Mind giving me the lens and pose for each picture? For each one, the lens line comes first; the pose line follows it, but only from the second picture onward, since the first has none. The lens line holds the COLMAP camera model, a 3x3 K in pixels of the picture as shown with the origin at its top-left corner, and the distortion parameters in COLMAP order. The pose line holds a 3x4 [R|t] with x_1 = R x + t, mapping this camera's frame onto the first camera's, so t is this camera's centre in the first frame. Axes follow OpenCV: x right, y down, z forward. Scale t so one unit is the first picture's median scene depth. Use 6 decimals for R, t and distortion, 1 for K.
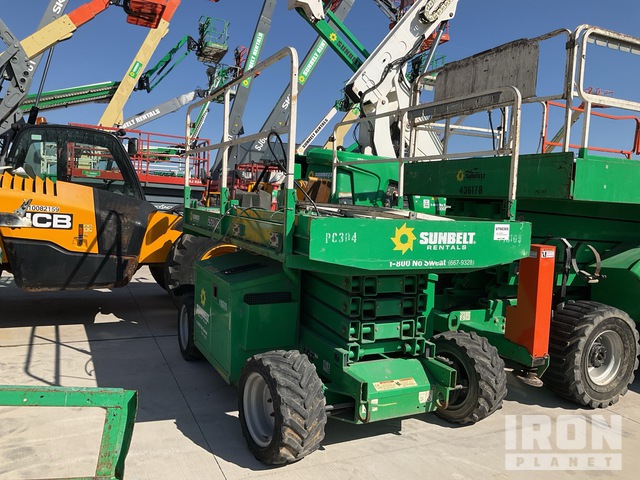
lens RADIAL K [[519.4, 0, 320.0], [0, 519.4, 240.4], [0, 0, 1]] dist [0.008118, -0.004294]
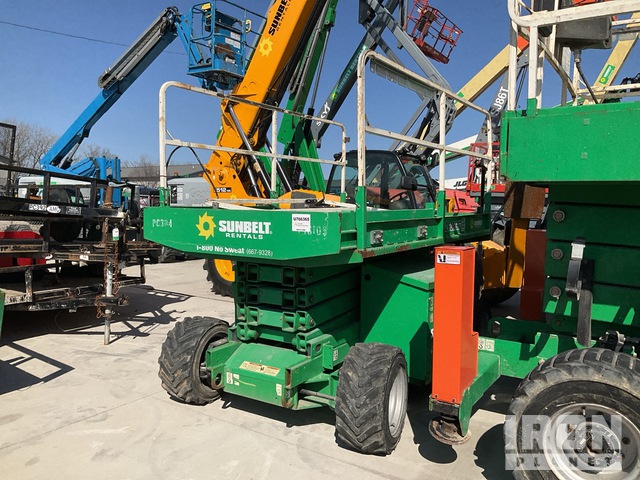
lens RADIAL K [[519.4, 0, 321.8], [0, 519.4, 239.5], [0, 0, 1]] dist [0.008118, -0.004294]
pose [[0.527767, 0.026810, -0.848966, 1.184725], [-0.058582, 0.998271, -0.004893, 0.016077], [0.847367, 0.052316, 0.528425, 0.583371]]
